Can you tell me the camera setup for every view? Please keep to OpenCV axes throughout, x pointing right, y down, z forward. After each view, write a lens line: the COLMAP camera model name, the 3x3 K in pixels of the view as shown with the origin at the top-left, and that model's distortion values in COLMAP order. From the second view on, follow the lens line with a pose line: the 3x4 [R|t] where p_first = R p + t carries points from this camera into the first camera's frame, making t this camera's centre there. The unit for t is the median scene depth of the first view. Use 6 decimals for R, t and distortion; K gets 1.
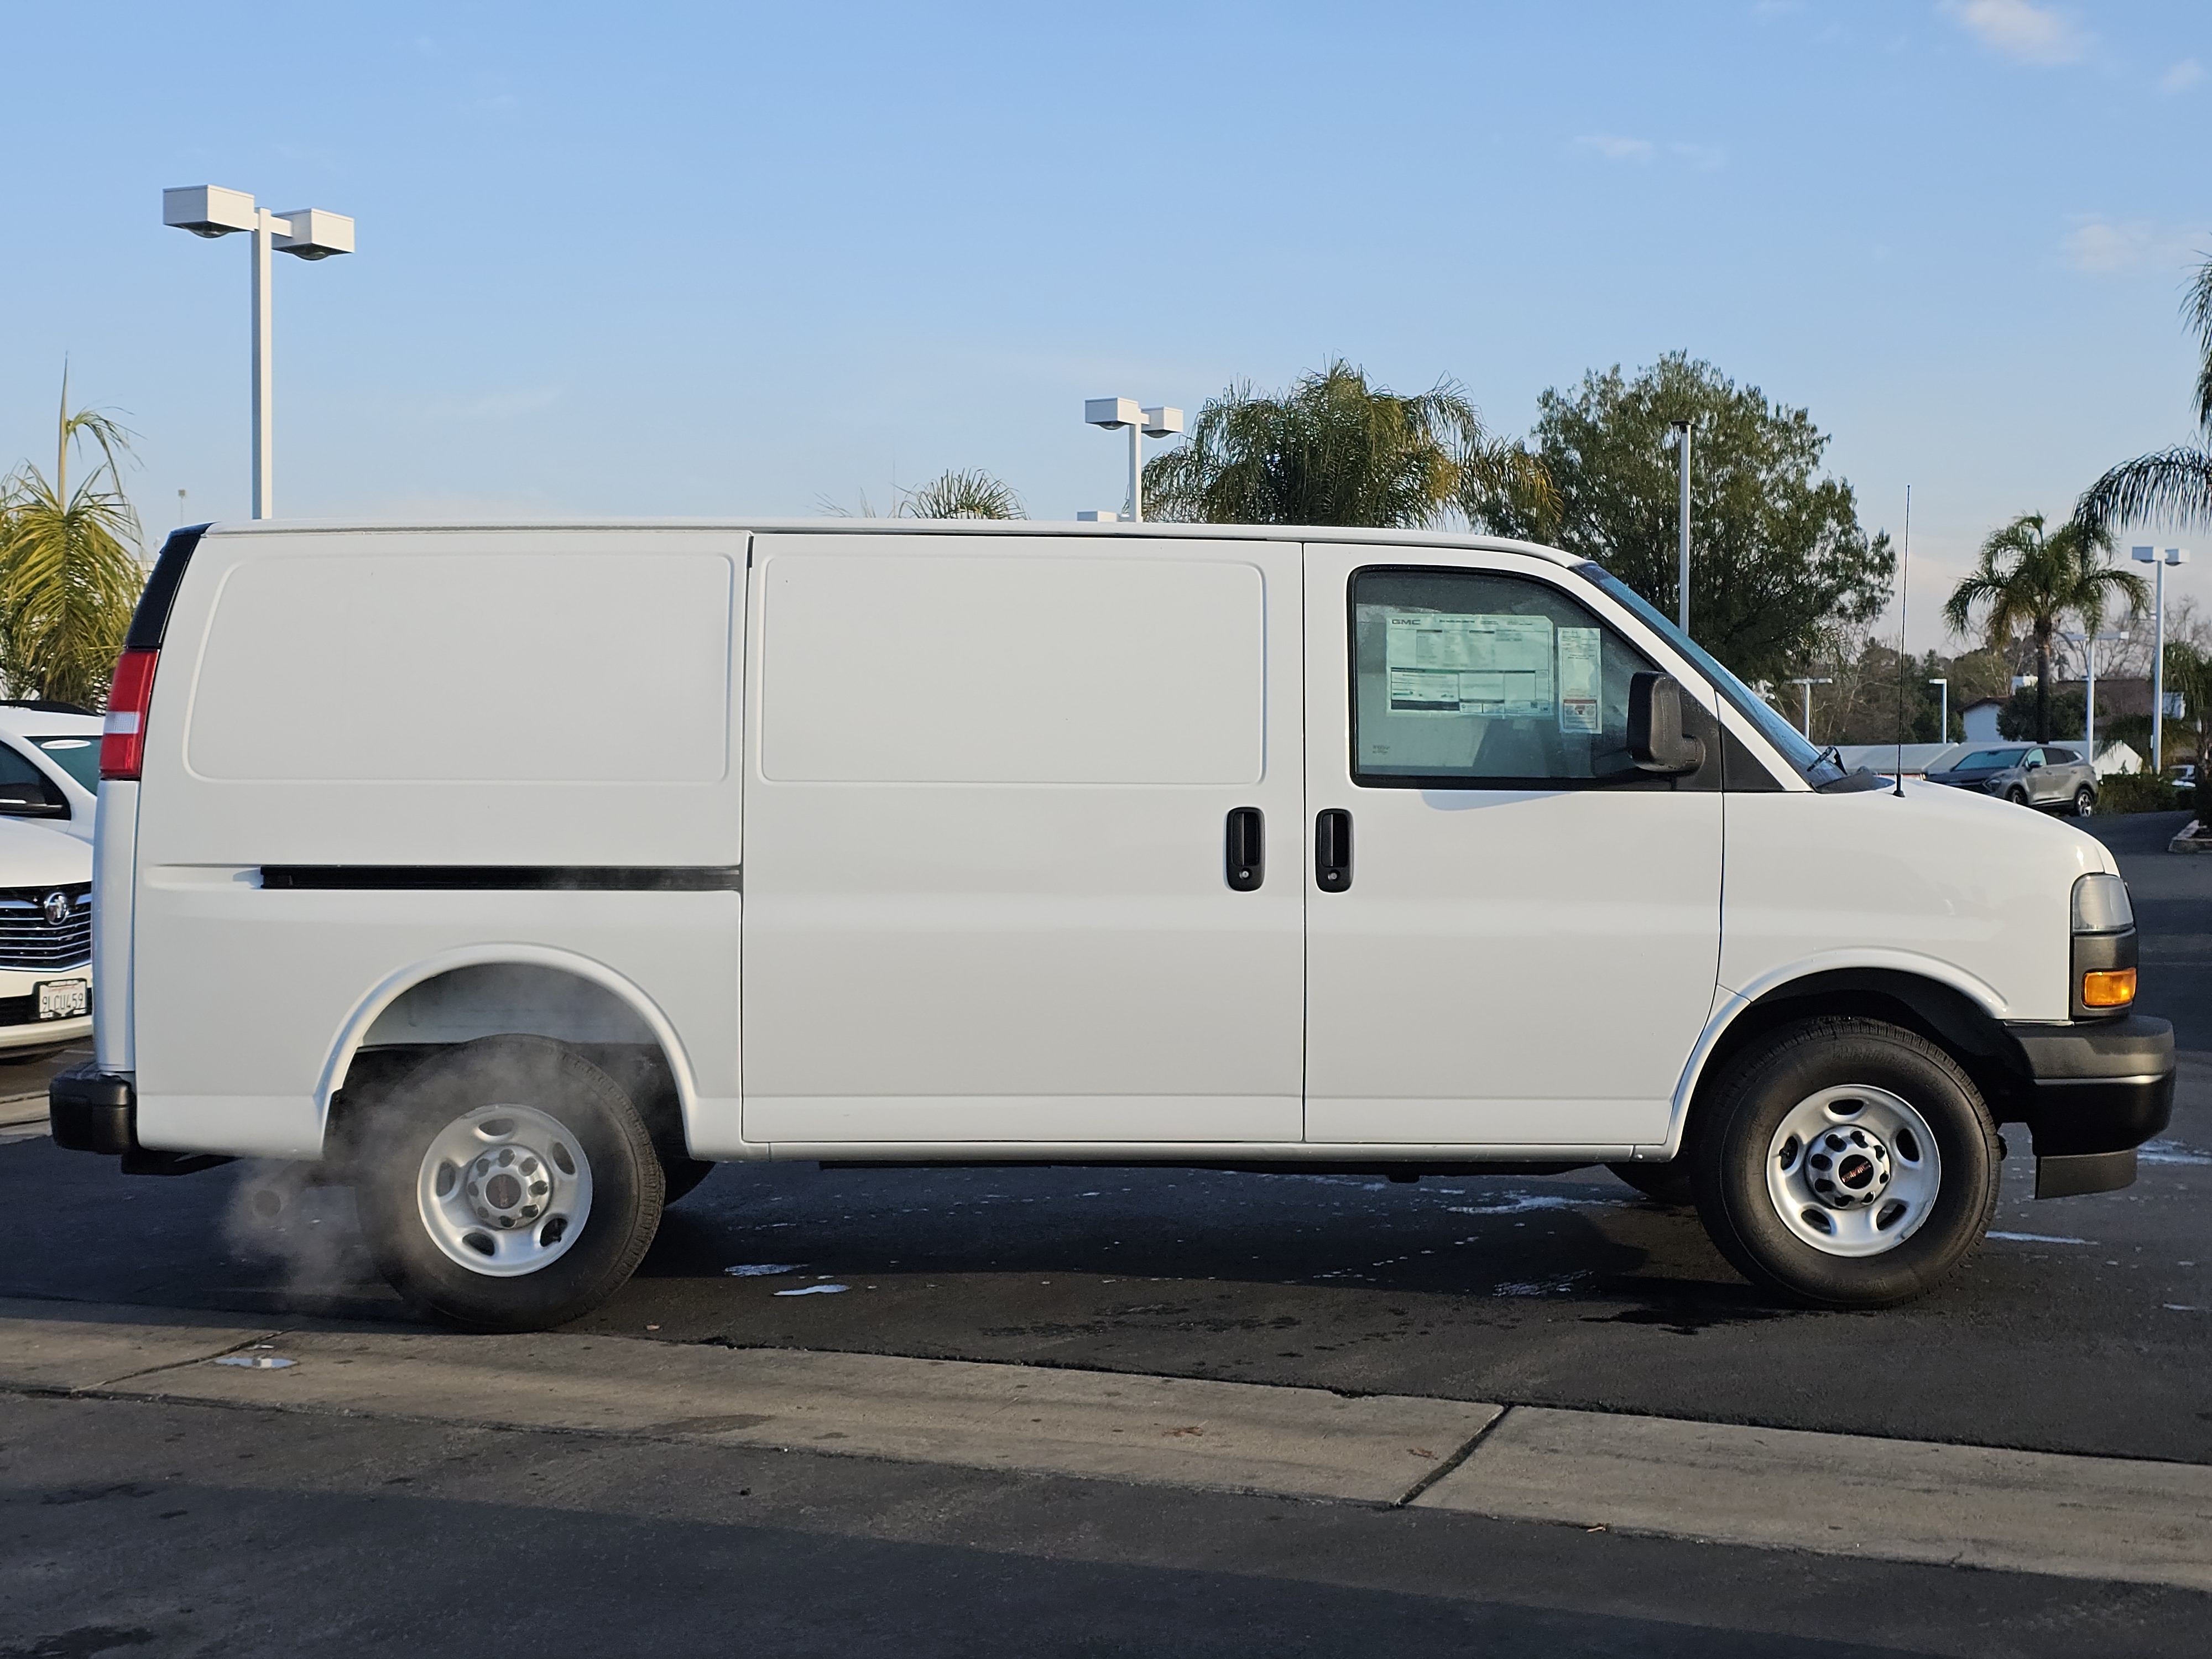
lens RADIAL K [[1481.1, 0, 1104.7], [0, 1481.1, 819.6], [0, 0, 1]] dist [0.042194, -0.035188]
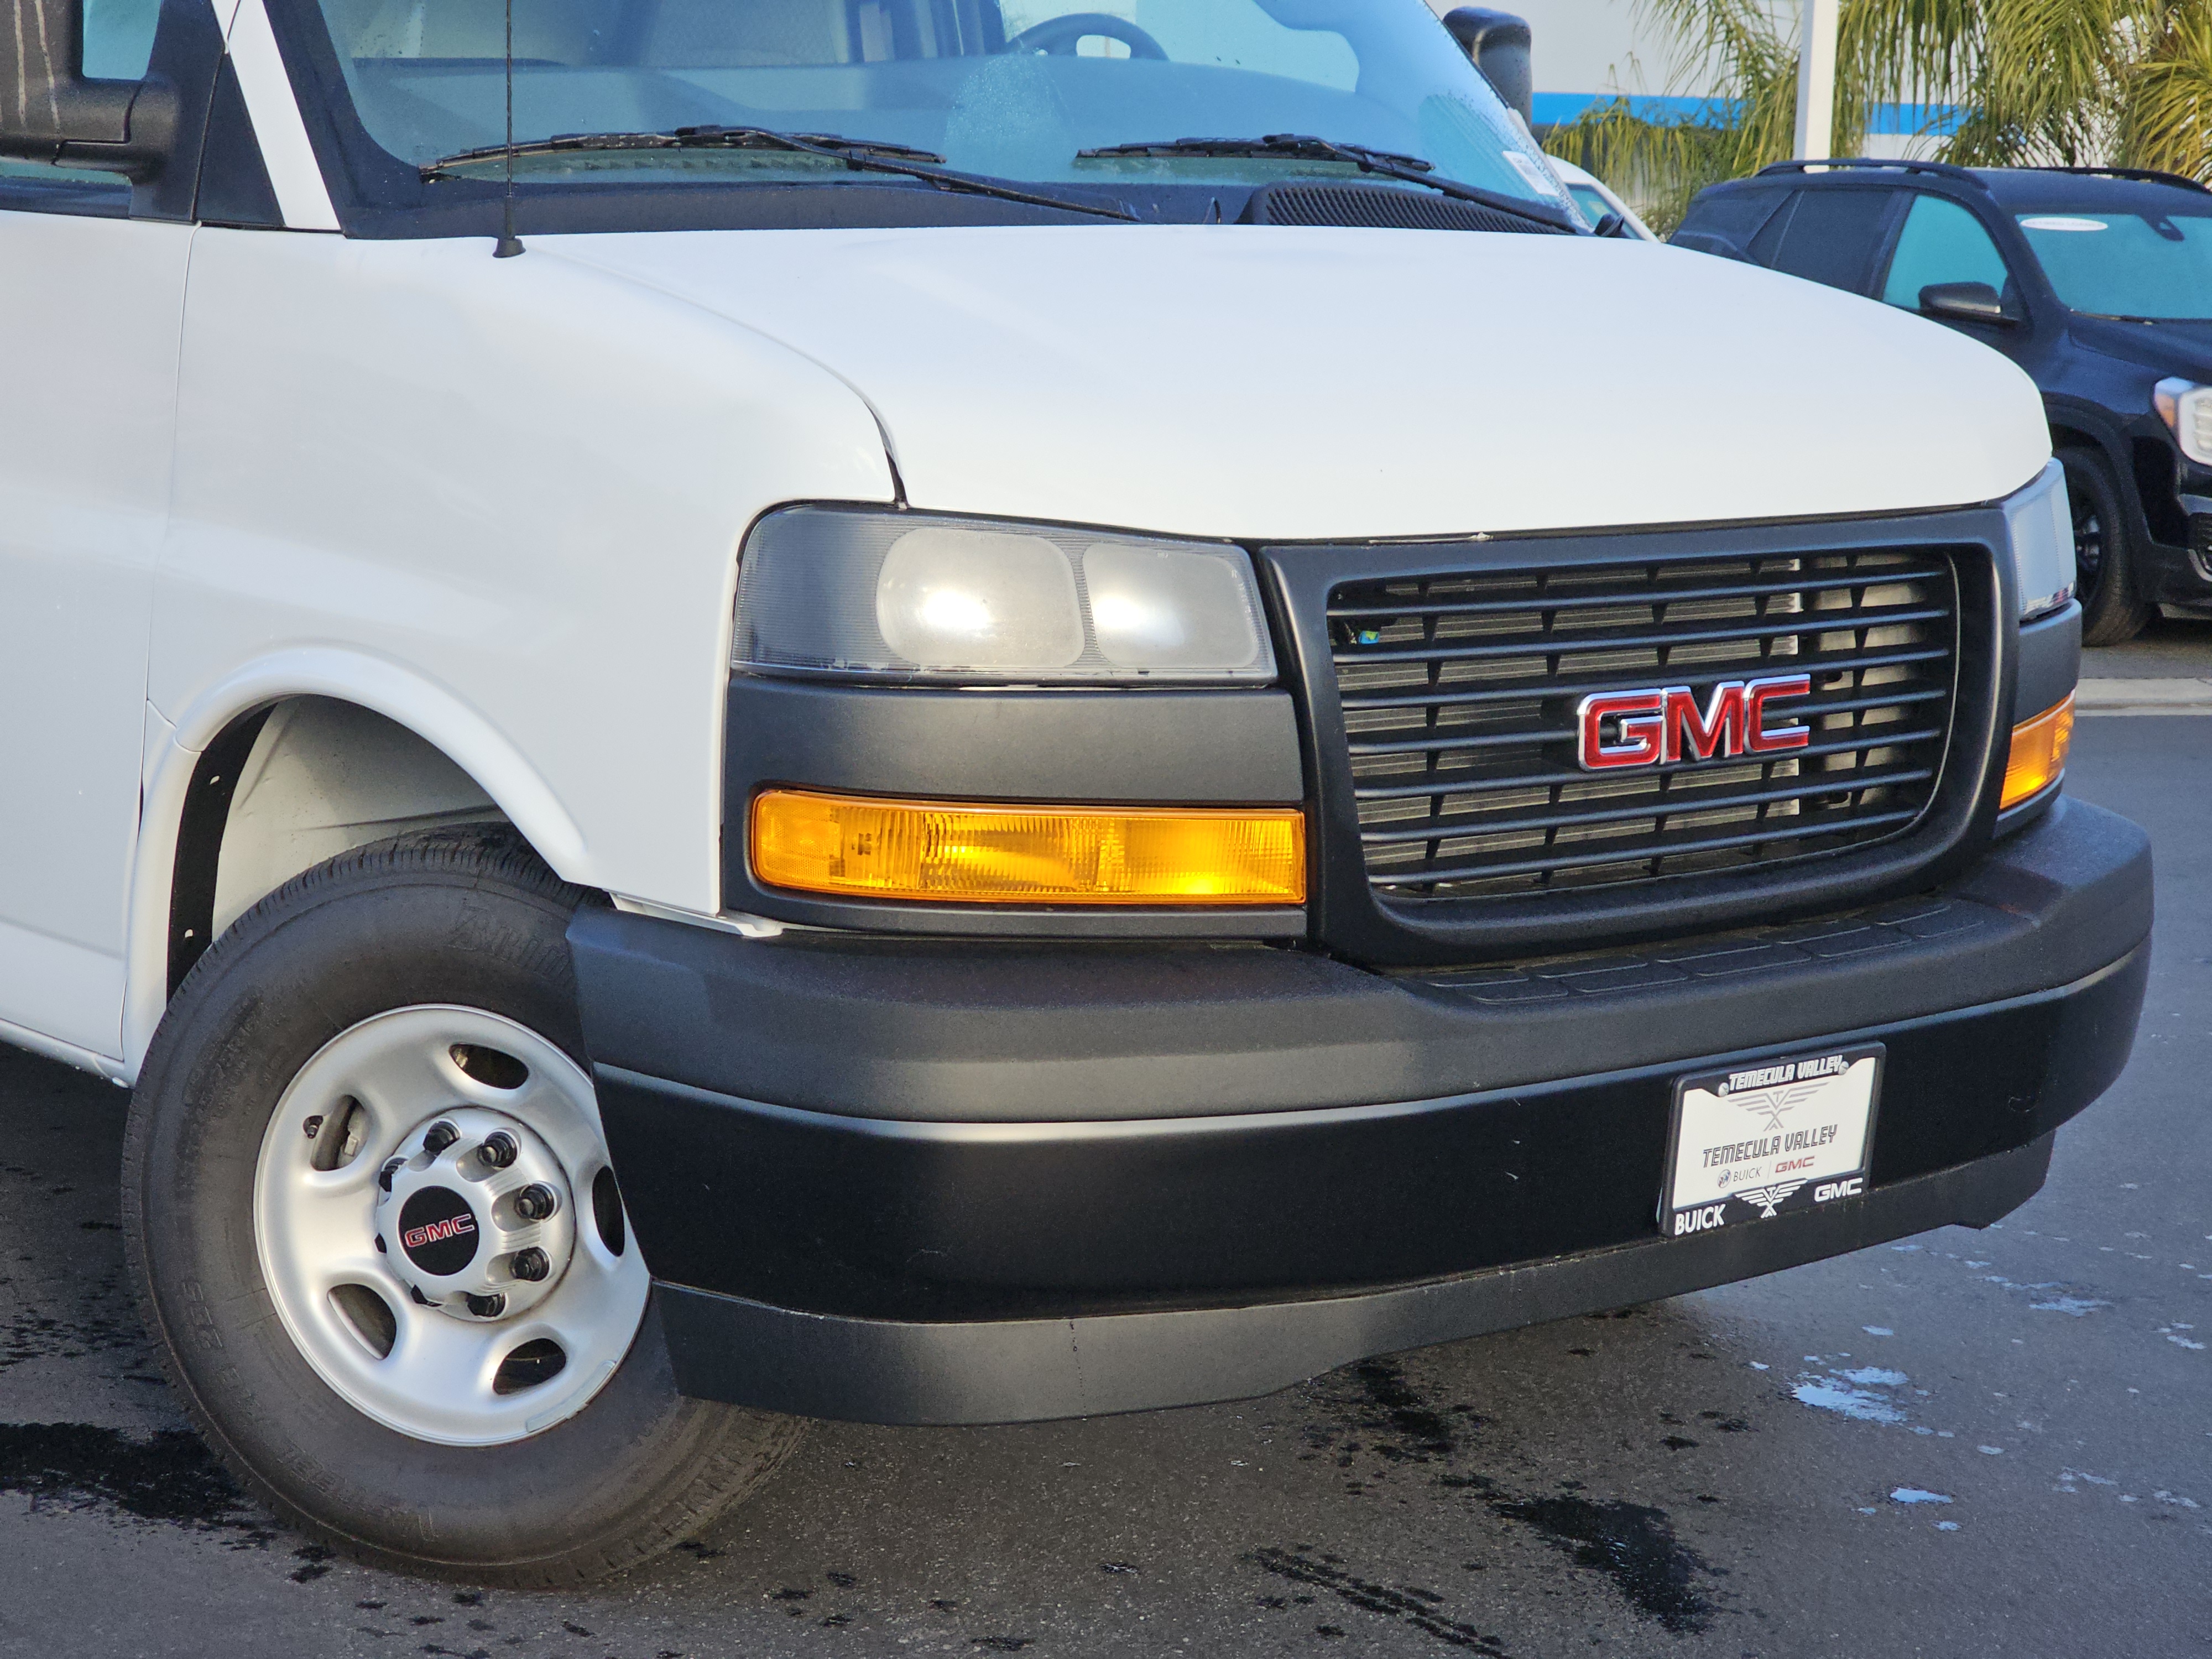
lens RADIAL K [[4328.8, 0, 1036.7], [0, 4328.8, 833.2], [0, 0, 1]] dist [0.052482, 0.239546]
pose [[0.635407, 0.134826, -0.760315, 1.579416], [-0.031054, 0.988304, 0.149303, -0.041107], [0.771553, -0.071258, 0.632162, 0.453732]]
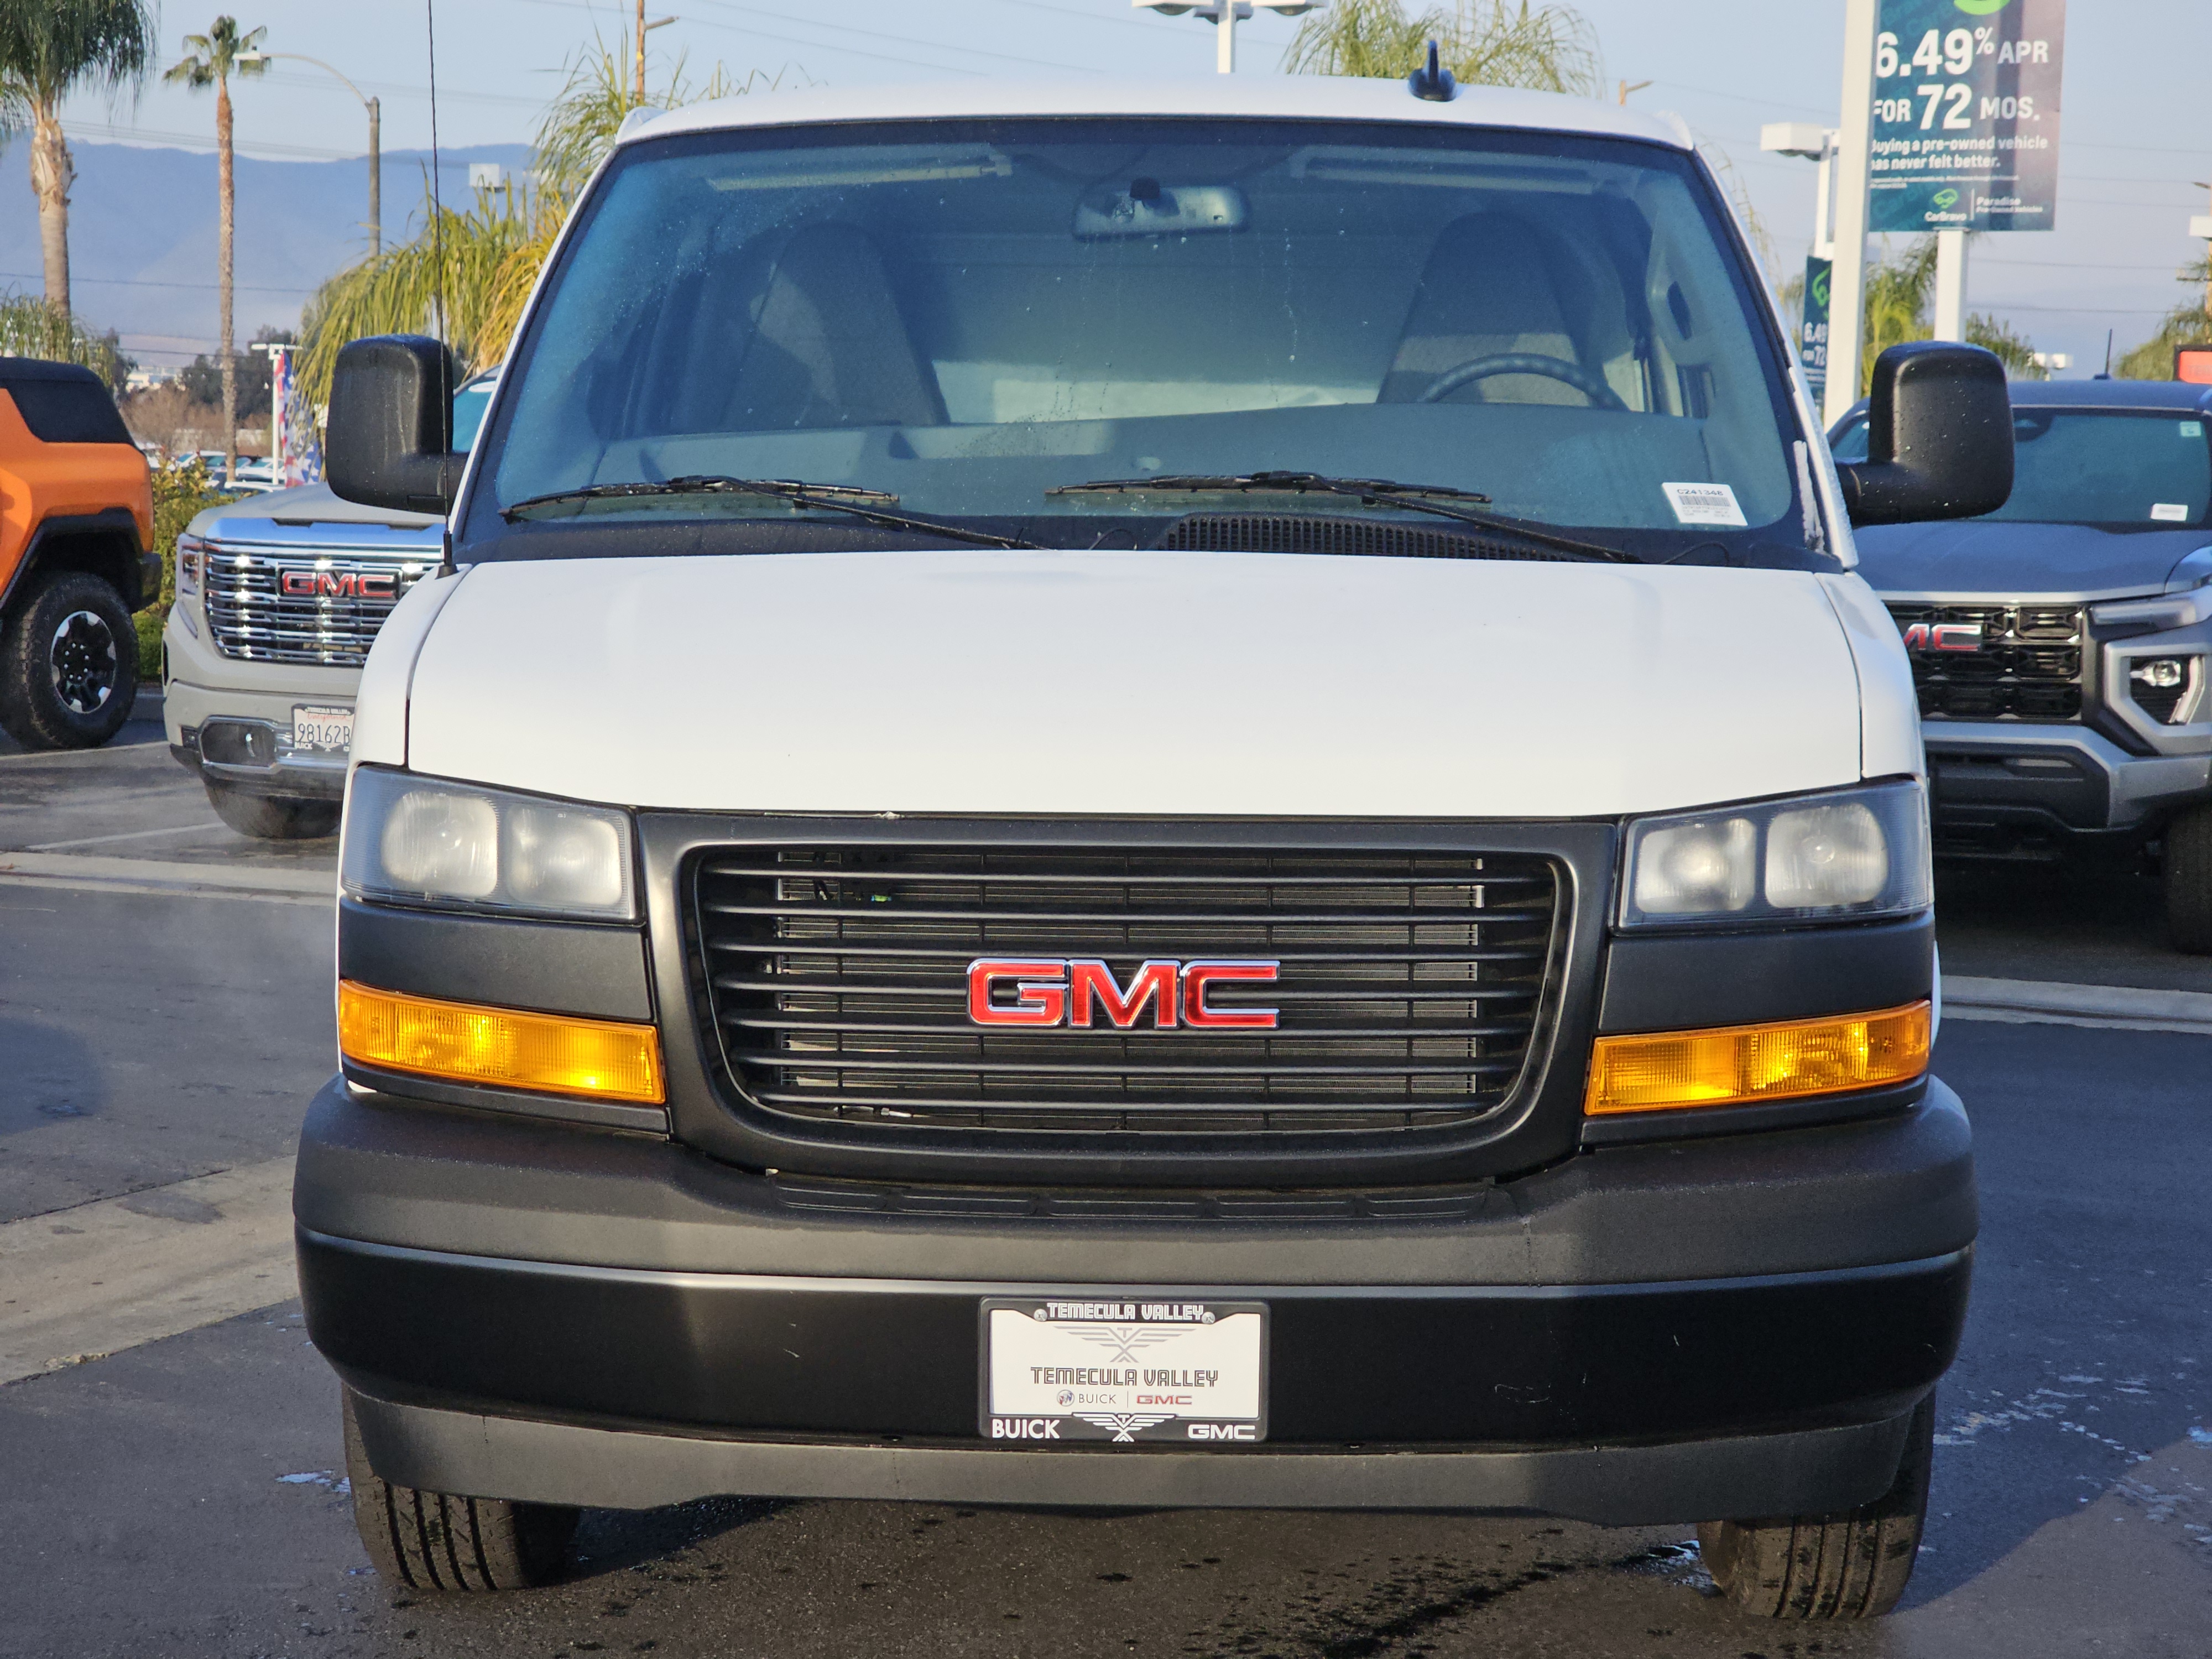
lens RADIAL K [[4433.4, 0, 1104.0], [0, 4433.4, 832.3], [0, 0, 1]] dist [-0.060157, 0.423259]
pose [[-0.058762, 0.090393, -0.994171, 2.140440], [-0.015747, 0.995684, 0.091461, -0.073443], [0.998148, 0.021030, -0.057085, 1.421369]]
